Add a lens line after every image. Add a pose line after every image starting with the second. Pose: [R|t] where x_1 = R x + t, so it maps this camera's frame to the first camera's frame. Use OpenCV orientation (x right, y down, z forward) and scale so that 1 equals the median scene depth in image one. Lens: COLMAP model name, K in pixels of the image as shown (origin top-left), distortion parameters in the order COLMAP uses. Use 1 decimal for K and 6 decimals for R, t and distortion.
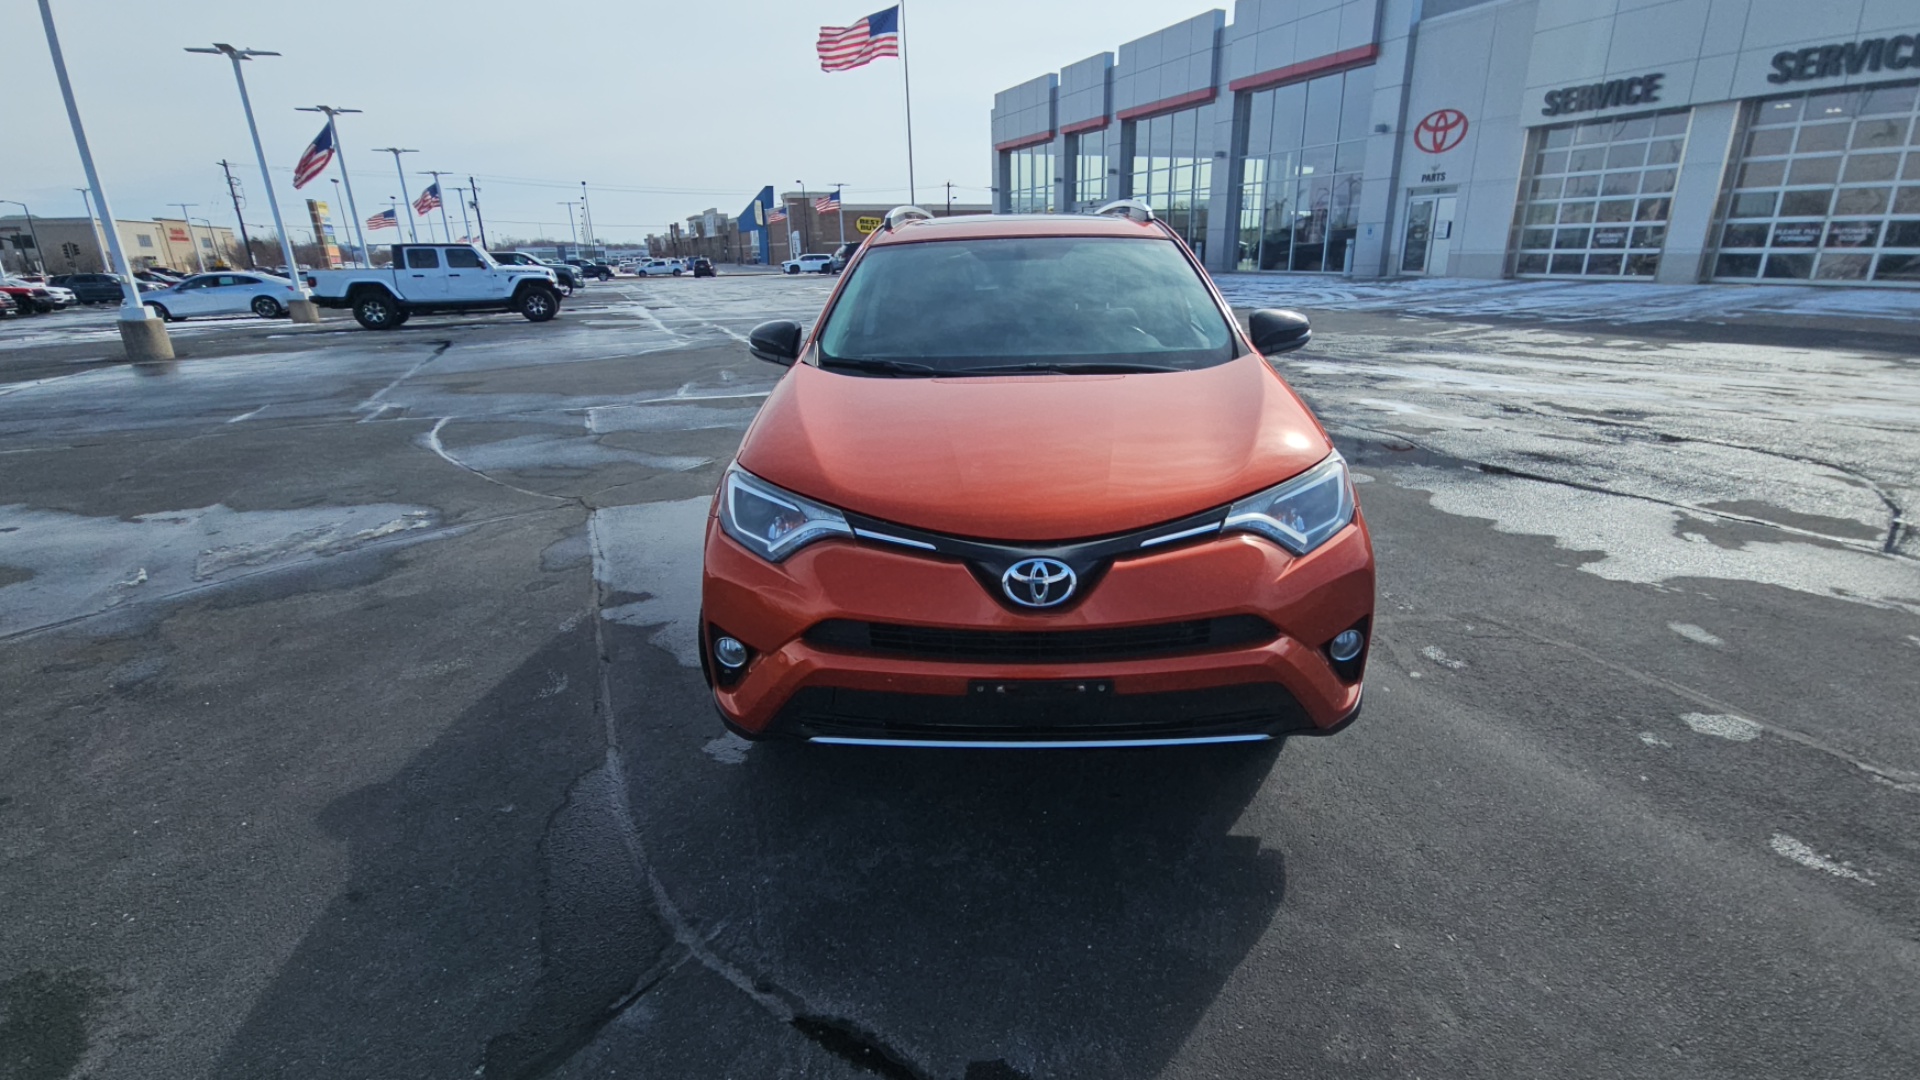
lens RADIAL K [[851.9, 0, 980.5], [0, 851.9, 547.7], [0, 0, 1]] dist [0.008407, -0.007215]
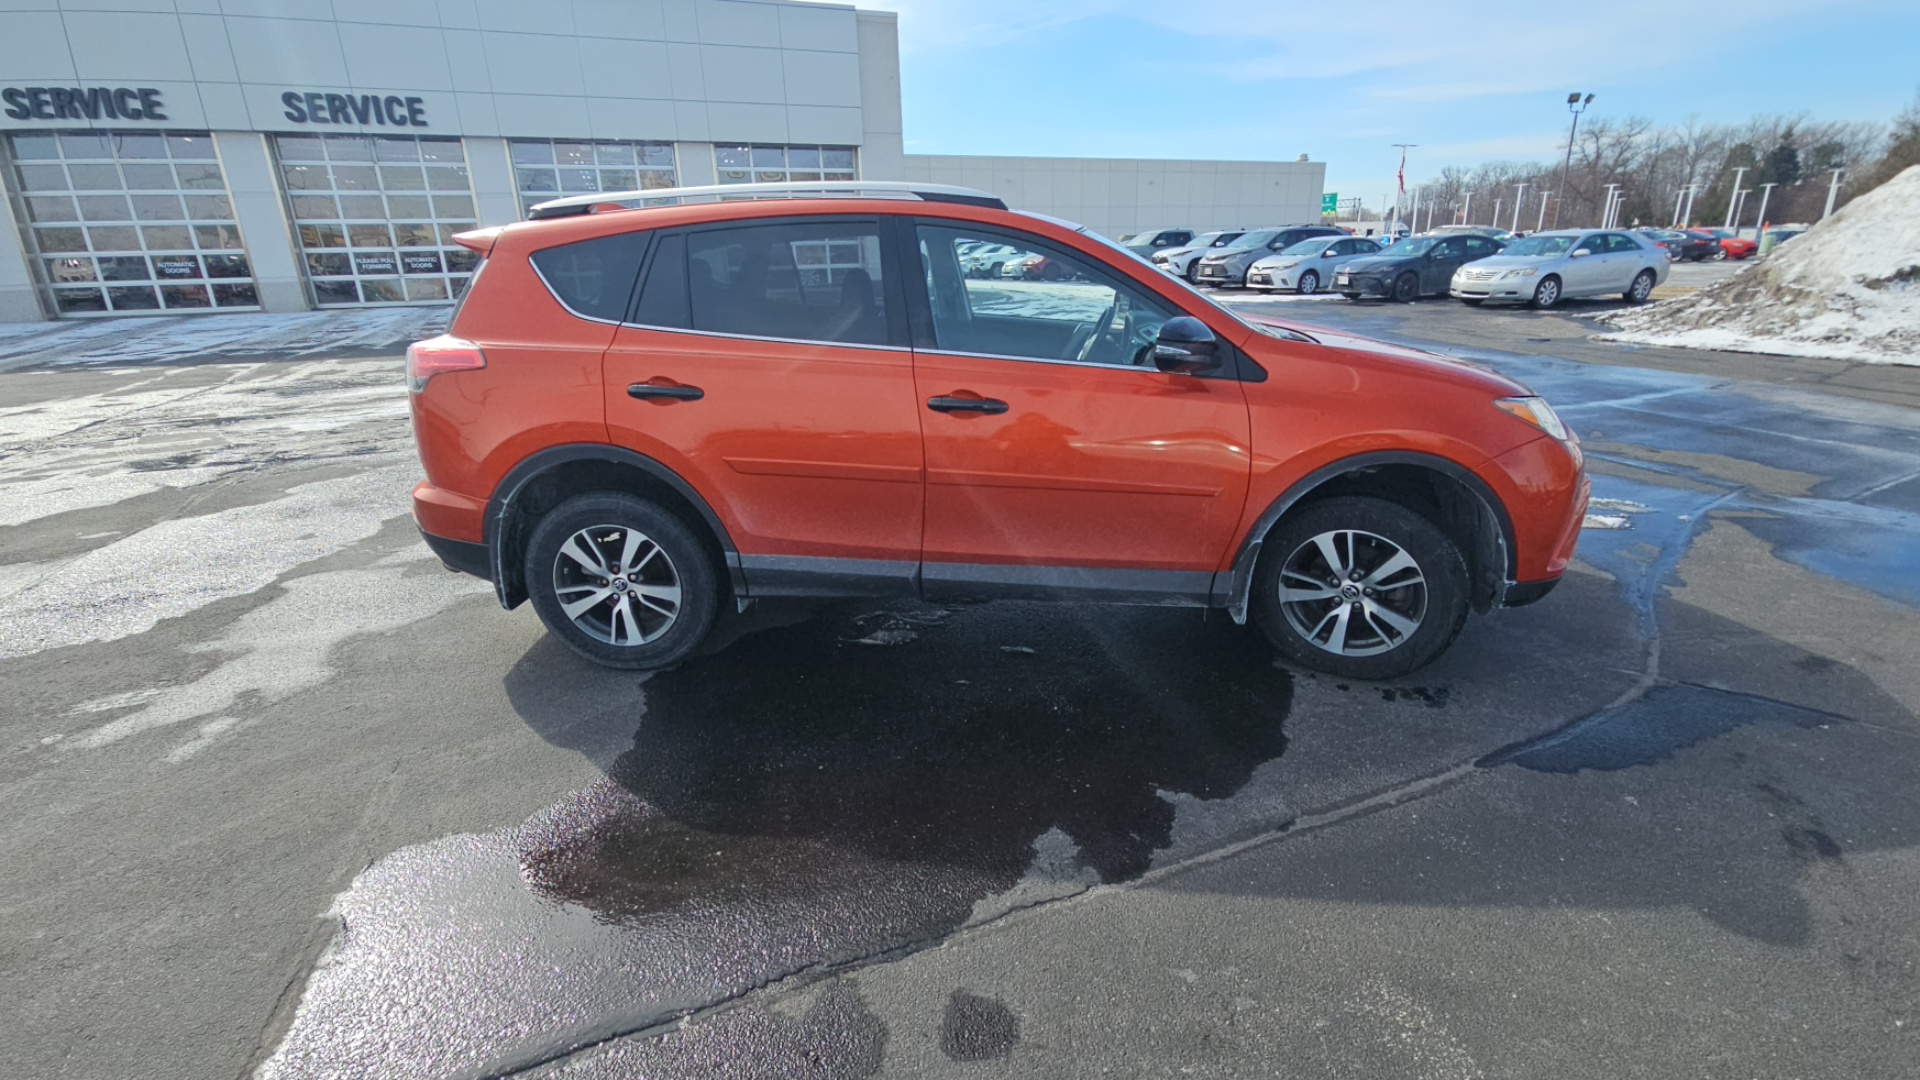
lens RADIAL K [[851.9, 0, 976.5], [0, 851.9, 550.7], [0, 0, 1]] dist [0.008407, -0.007215]
pose [[0.042822, -0.315258, 0.948039, -0.145730], [0.348626, 0.893979, 0.281534, -0.049278], [-0.936283, 0.318455, 0.148189, 0.153217]]
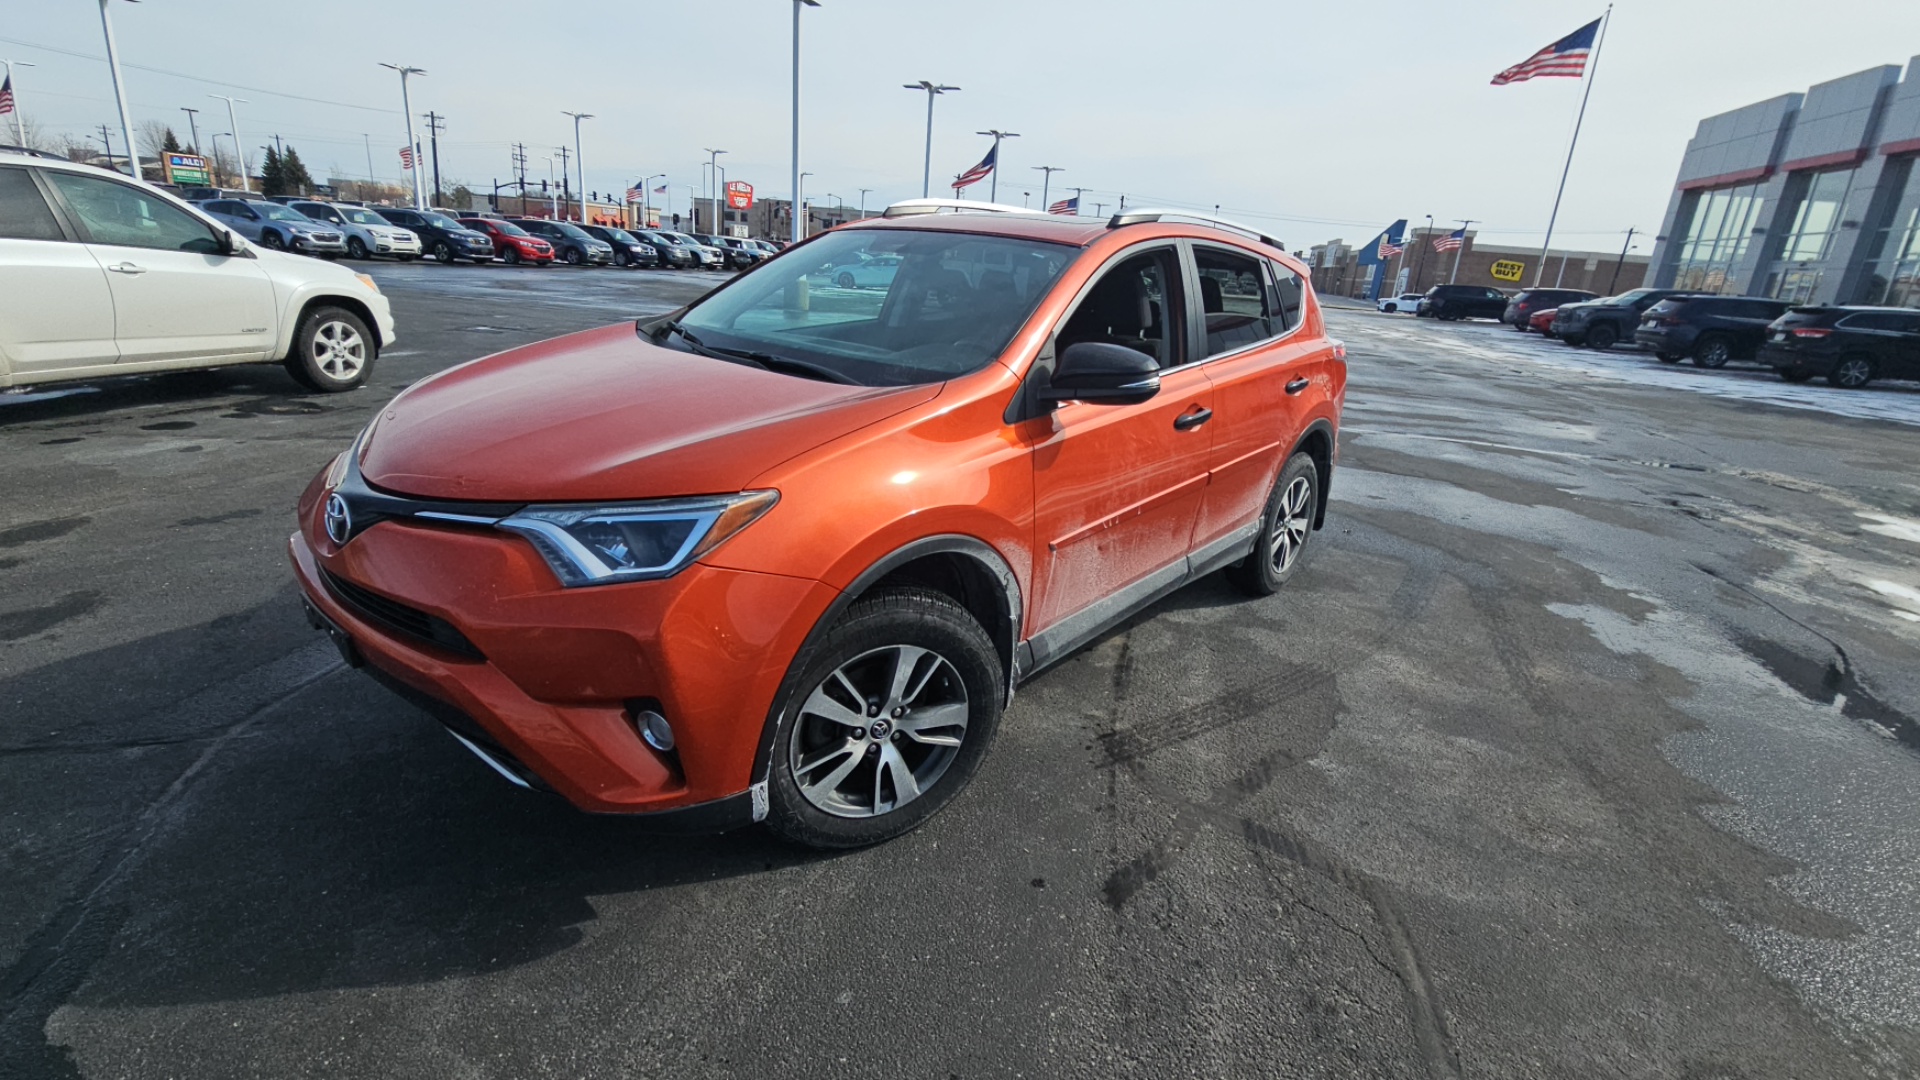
lens RADIAL K [[851.9, 0, 975.4], [0, 851.9, 547.0], [0, 0, 1]] dist [0.008407, -0.007215]
pose [[0.778860, 0.277421, -0.562507, 0.092536], [-0.293471, 0.953819, 0.064064, -0.016010], [0.554302, 0.115183, 0.824307, 0.044180]]
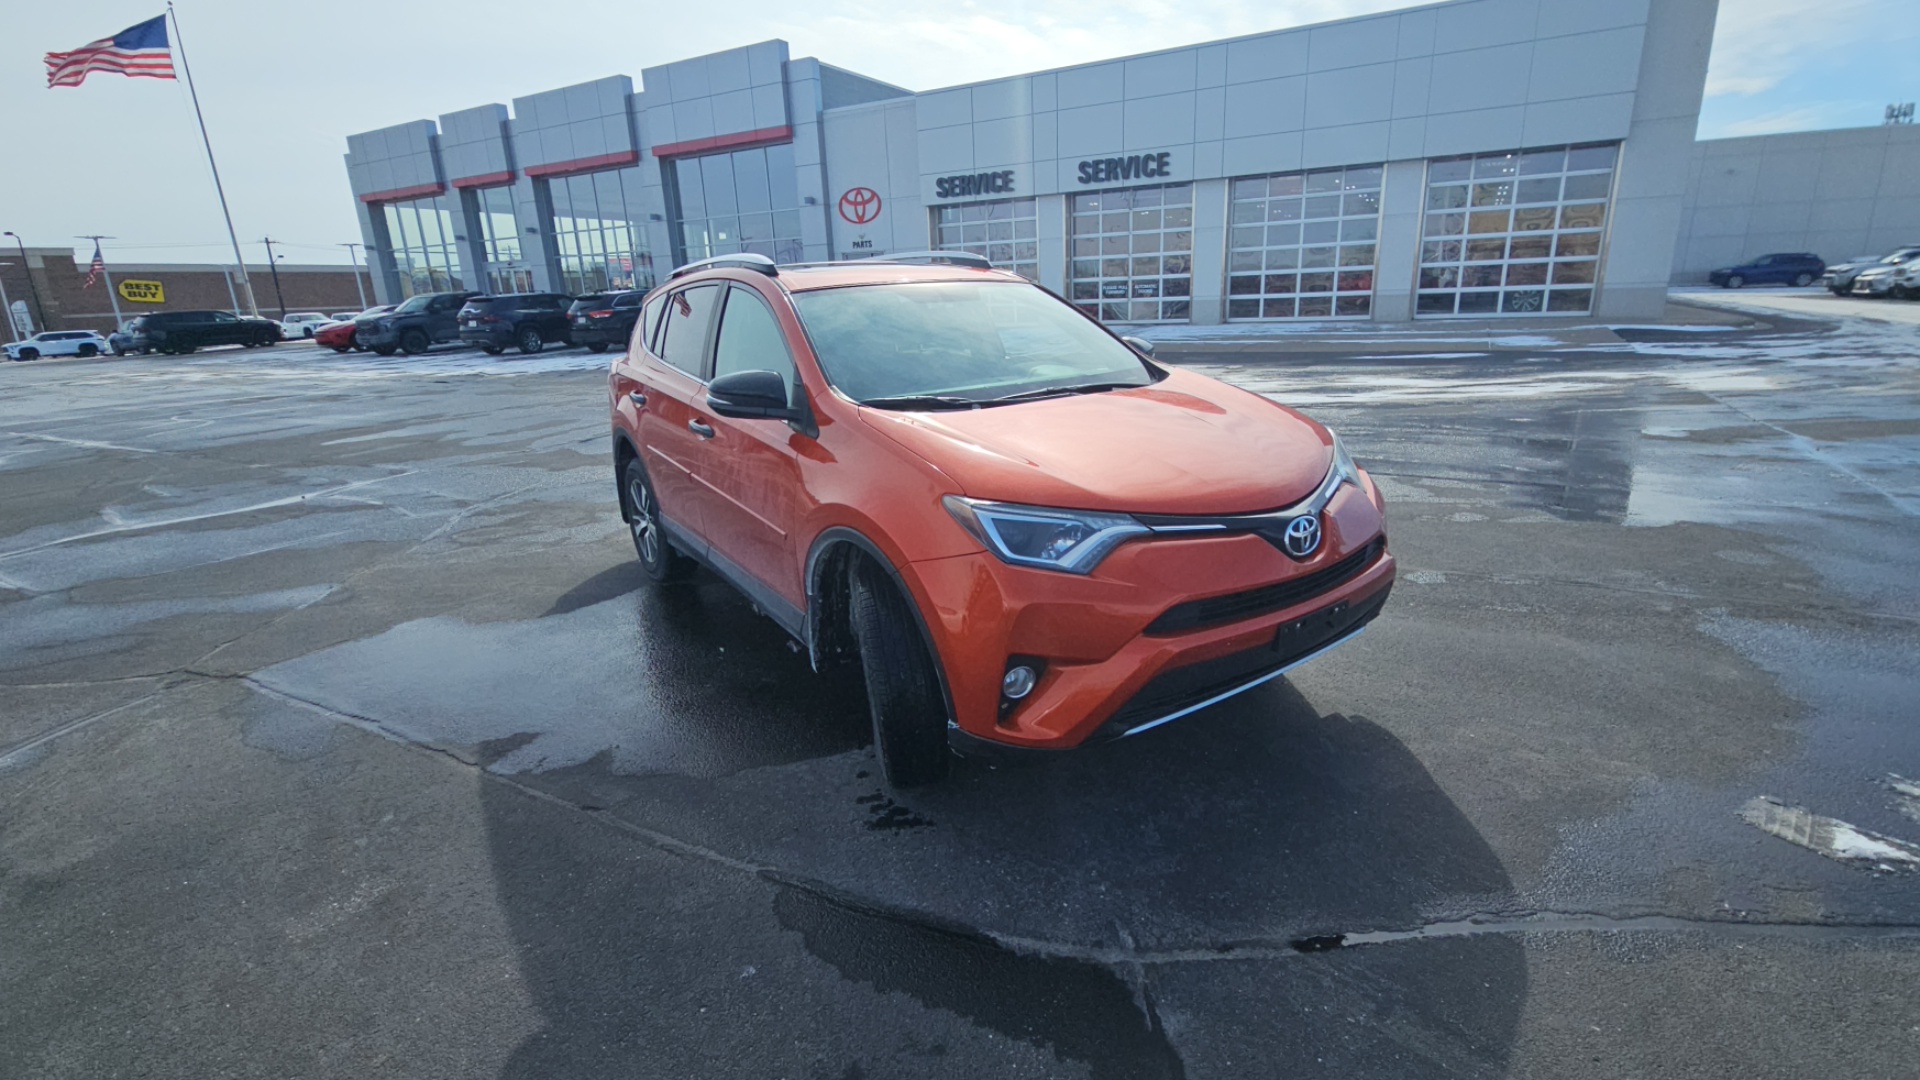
lens RADIAL K [[851.9, 0, 980.0], [0, 851.9, 547.8], [0, 0, 1]] dist [0.008407, -0.007215]
pose [[0.798620, -0.182172, 0.573602, -0.078545], [0.219437, 0.975617, 0.004329, -0.003956], [-0.560405, 0.122412, 0.819123, 0.017421]]
